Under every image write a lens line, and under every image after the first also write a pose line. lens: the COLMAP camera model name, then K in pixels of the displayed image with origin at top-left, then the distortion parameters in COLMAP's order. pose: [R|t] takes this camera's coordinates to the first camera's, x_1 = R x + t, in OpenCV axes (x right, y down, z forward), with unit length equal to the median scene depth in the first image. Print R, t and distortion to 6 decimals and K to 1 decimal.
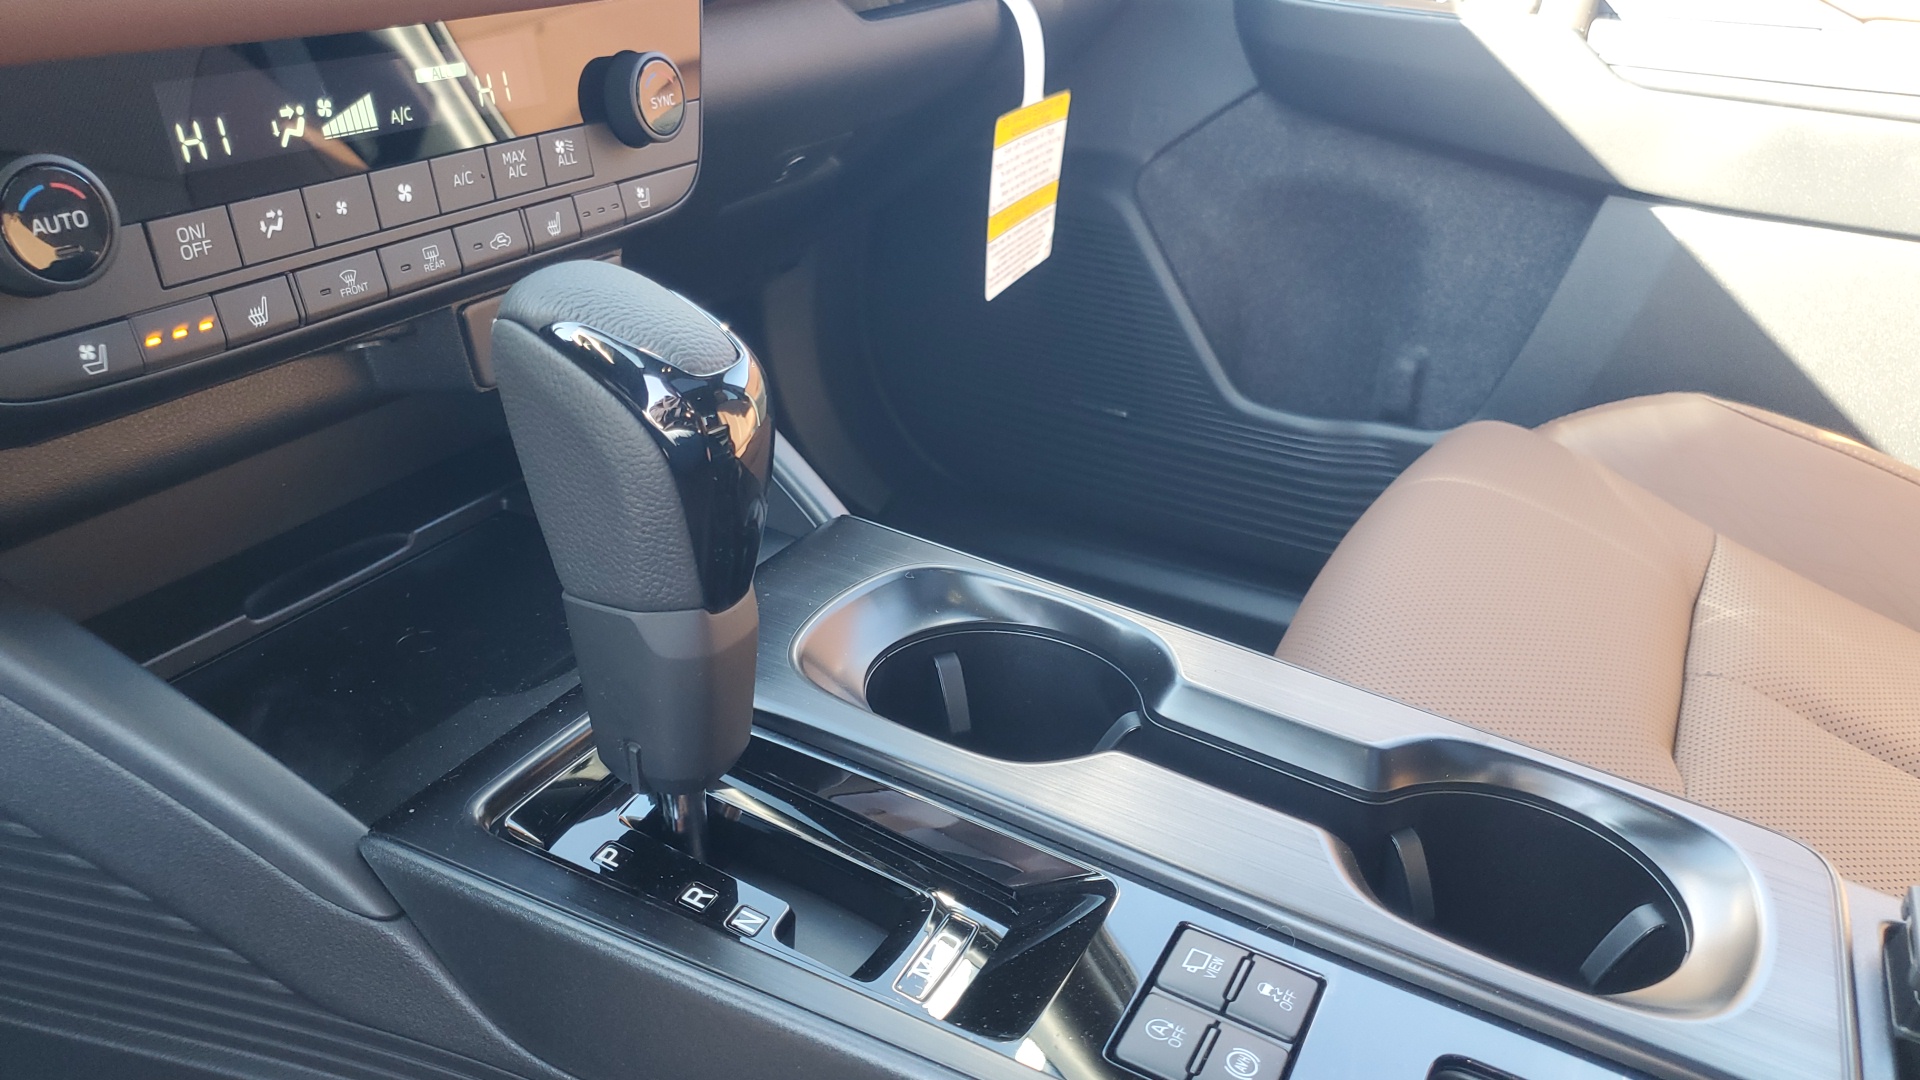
lens RADIAL K [[1519.8, 0, 968.6], [0, 1519.8, 505.6], [0, 0, 1]] dist [0.031098, -0.040551]
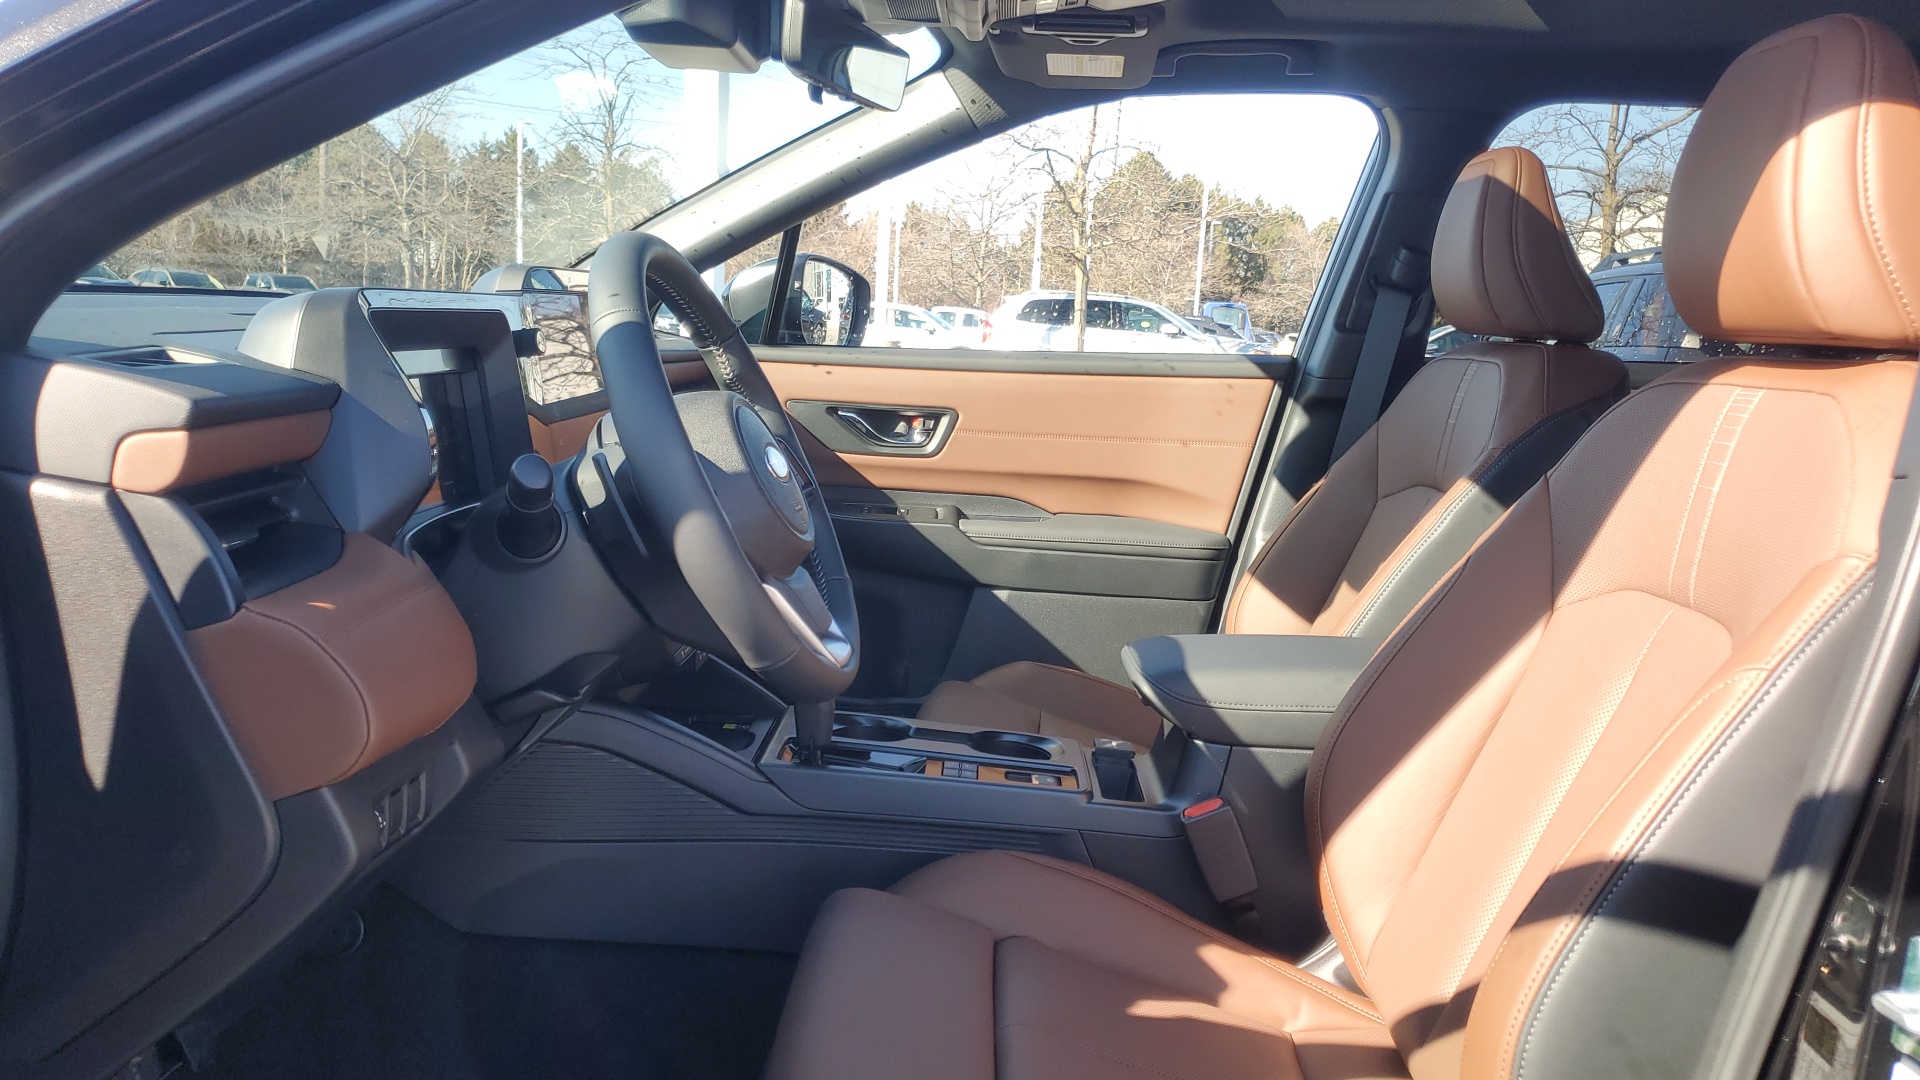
lens RADIAL K [[1519.8, 0, 957.5], [0, 1519.8, 542.4], [0, 0, 1]] dist [0.031098, -0.040551]
pose [[0.908979, -0.072760, 0.410443, -1.282404], [0.172490, 0.962046, -0.211458, 0.498347], [-0.379479, 0.263008, 0.887030, -2.473757]]
